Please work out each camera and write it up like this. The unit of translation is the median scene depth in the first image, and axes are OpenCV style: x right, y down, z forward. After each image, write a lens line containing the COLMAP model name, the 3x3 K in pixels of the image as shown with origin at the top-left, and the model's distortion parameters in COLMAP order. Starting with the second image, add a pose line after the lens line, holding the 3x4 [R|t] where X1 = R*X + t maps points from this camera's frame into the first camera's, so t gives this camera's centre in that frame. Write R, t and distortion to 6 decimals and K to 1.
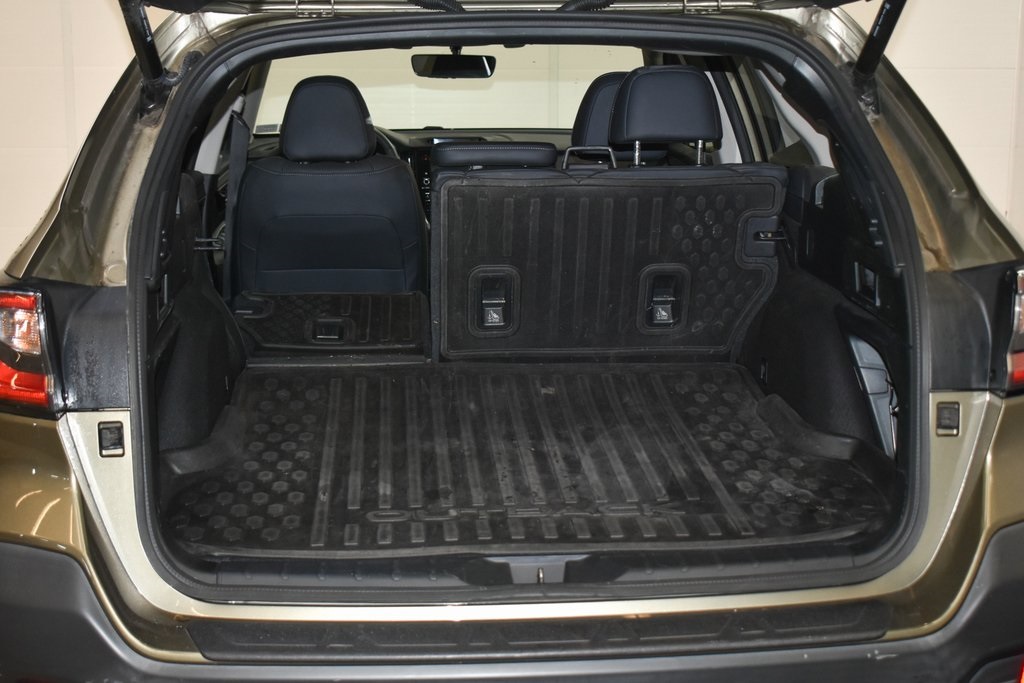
lens RADIAL K [[1539.8, 0, 503.0], [0, 1539.8, 344.5], [0, 0, 1]] dist [0.002941, 0.000000]
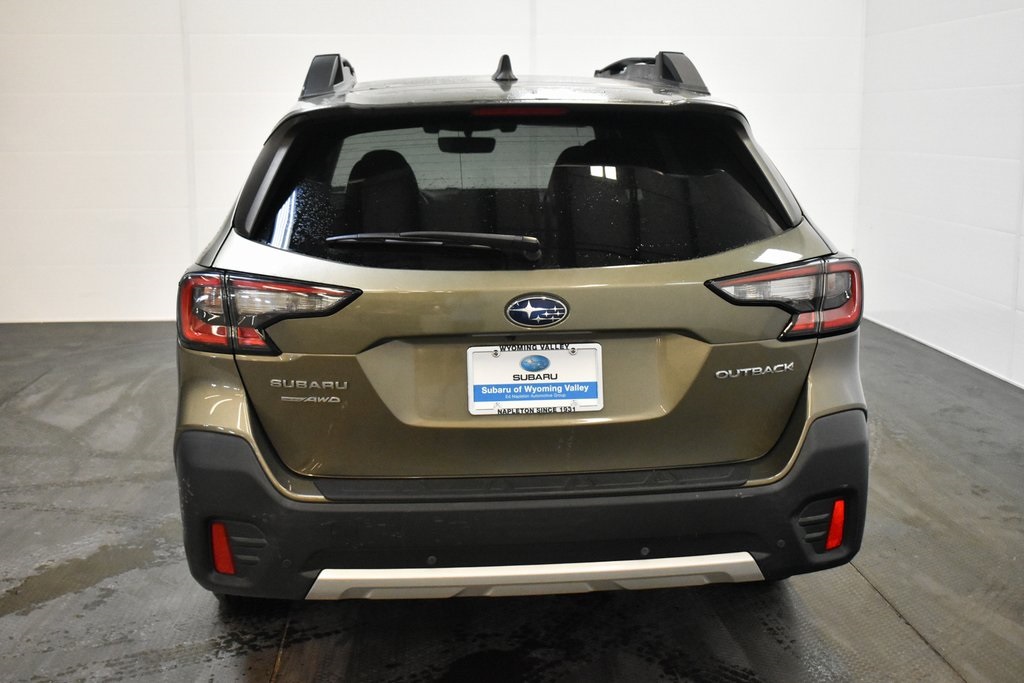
lens RADIAL K [[1205.1, 0, 513.7], [0, 1205.1, 341.5], [0, 0, 1]] dist [-0.015599, 0.000000]
pose [[0.999804, -0.008245, 0.018022, -0.015586], [0.008775, 0.999526, -0.029523, 0.065857], [-0.017770, 0.029675, 0.999402, -0.229669]]
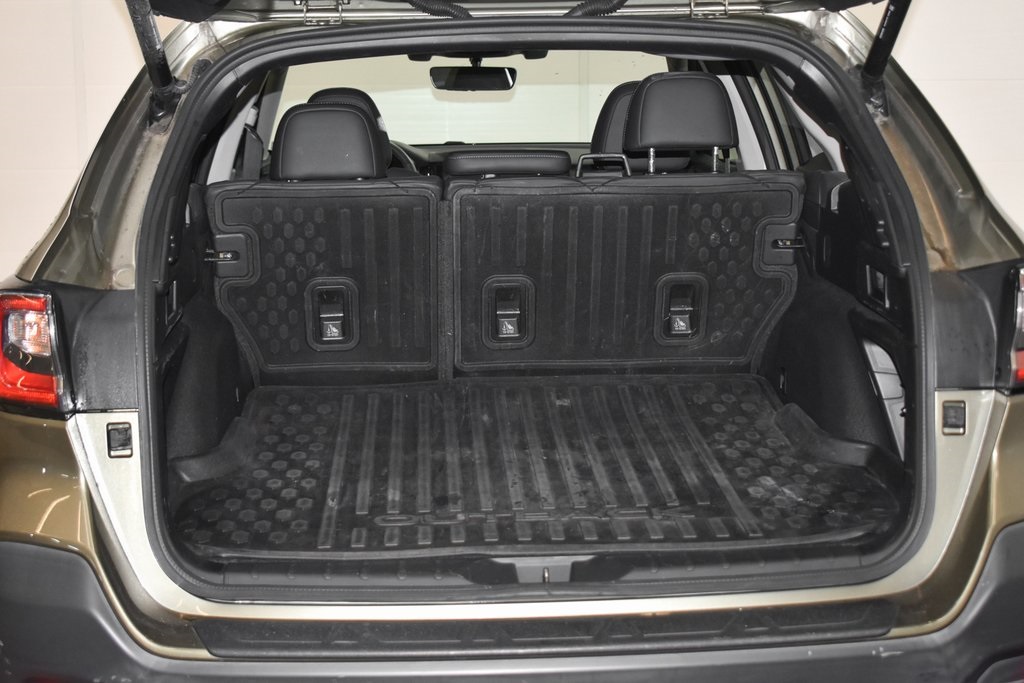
lens RADIAL K [[1685.6, 0, 517.2], [0, 1685.6, 339.7], [0, 0, 1]] dist [0.008729, 0.000000]
pose [[0.999780, -0.005512, -0.020232, 0.025868], [0.004877, 0.999498, -0.031316, 0.027988], [0.020395, 0.031210, 0.999305, -0.091027]]
